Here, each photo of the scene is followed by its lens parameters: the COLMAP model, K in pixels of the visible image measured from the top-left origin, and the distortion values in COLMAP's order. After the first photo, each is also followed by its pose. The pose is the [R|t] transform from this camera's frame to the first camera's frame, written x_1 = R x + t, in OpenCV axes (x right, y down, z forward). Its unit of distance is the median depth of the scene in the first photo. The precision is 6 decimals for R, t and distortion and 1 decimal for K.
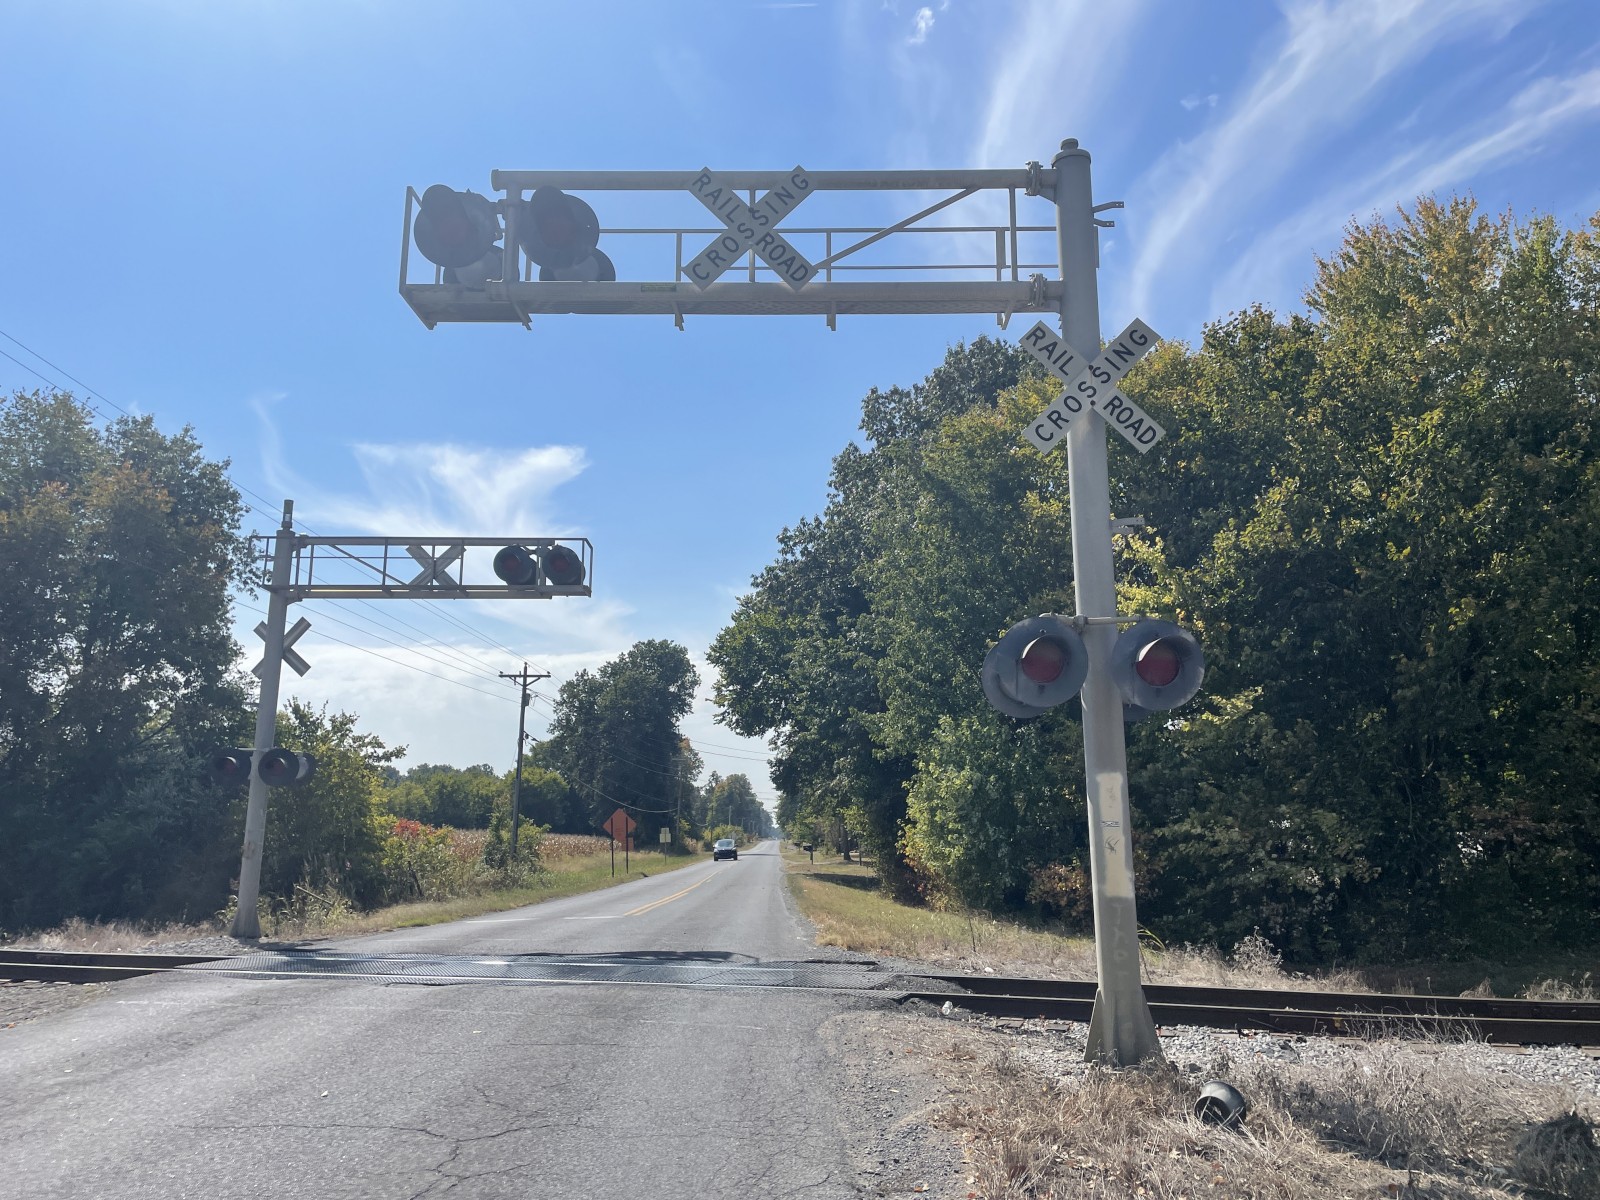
lens RADIAL K [[1282.9, 0, 800.0], [0, 1282.9, 600.0], [0, 0, 1]] dist [0.083410, -0.004526]
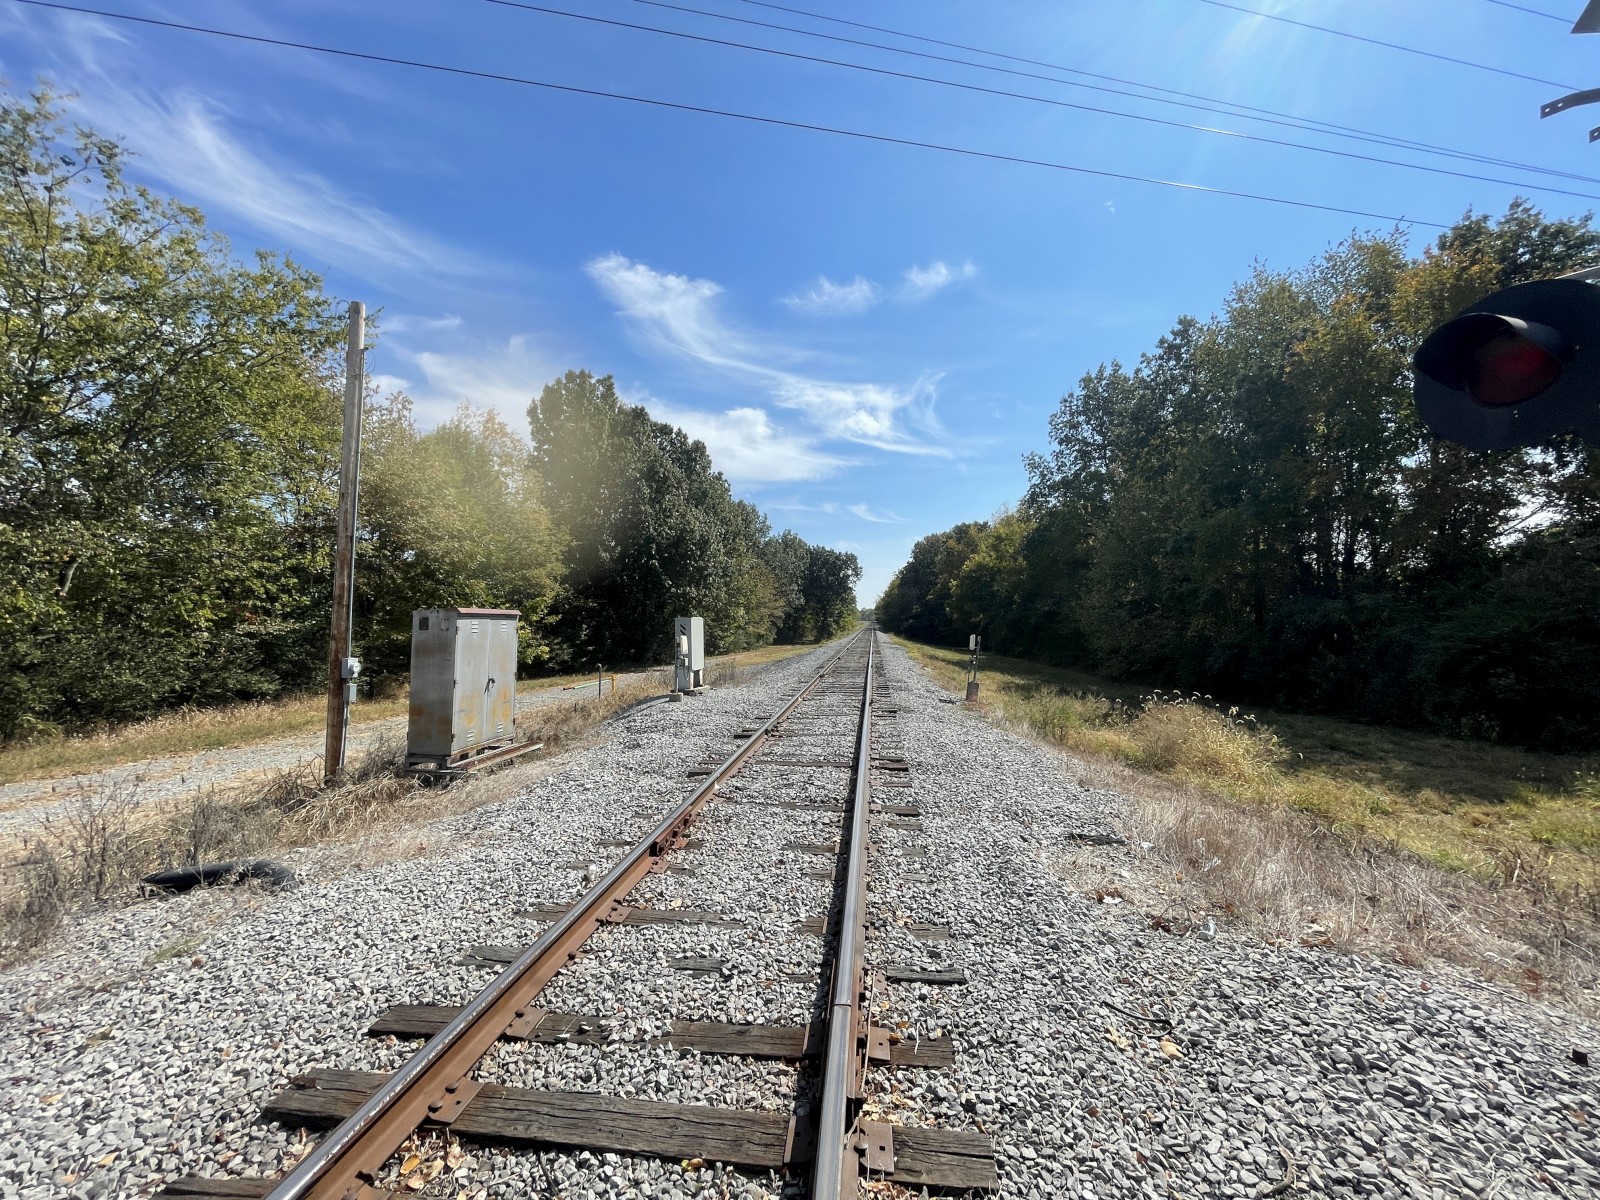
lens RADIAL K [[641.3, 0, 800.0], [0, 641.3, 600.0], [0, 0, 1]] dist [-0.001299, -0.000378]
pose [[0.222855, -0.041419, -0.973971, -0.124563], [0.179151, 0.983821, -0.000846, 0.052992], [0.958249, -0.174300, 0.226669, 0.299458]]
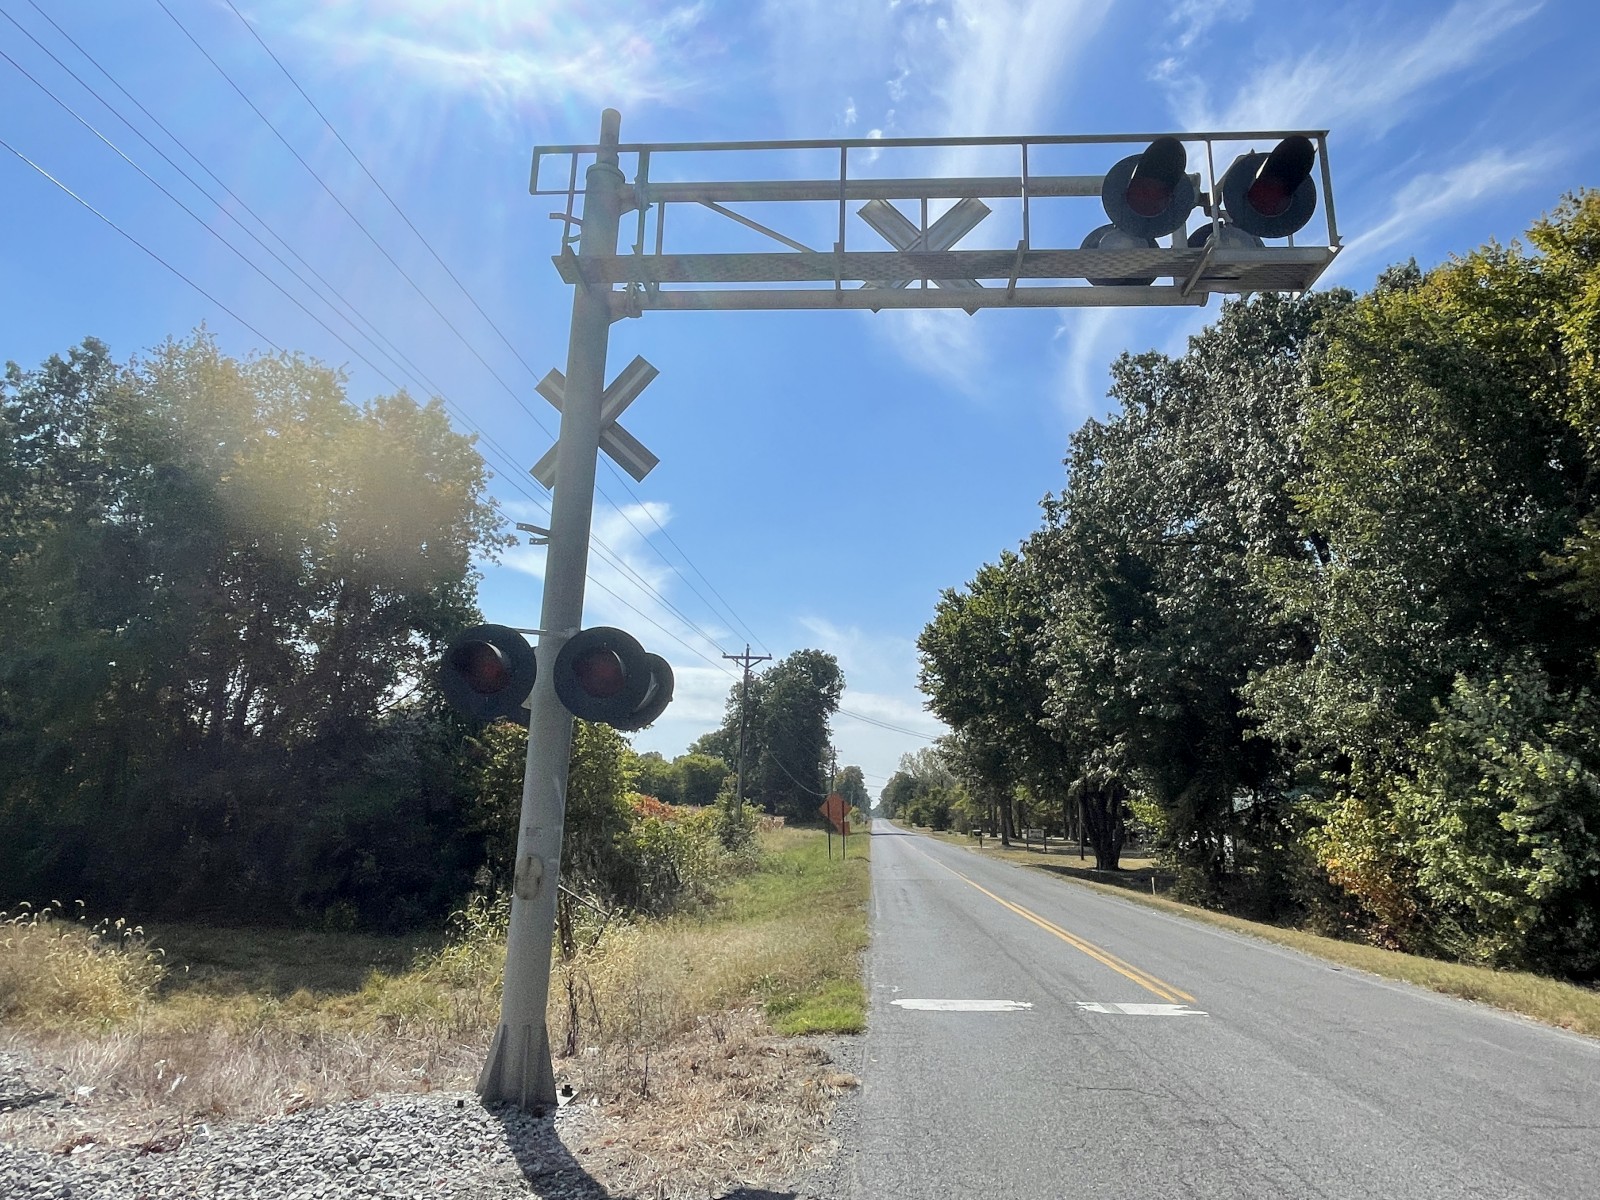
lens RADIAL K [[956.2, 0, 800.0], [0, 956.2, 600.0], [0, 0, 1]] dist [0.019498, 0.000691]
pose [[0.996581, 0.011505, -0.081814, -0.111185], [-0.014587, 0.999202, -0.037176, 0.041192], [0.081321, 0.038242, 0.995954, 0.250402]]
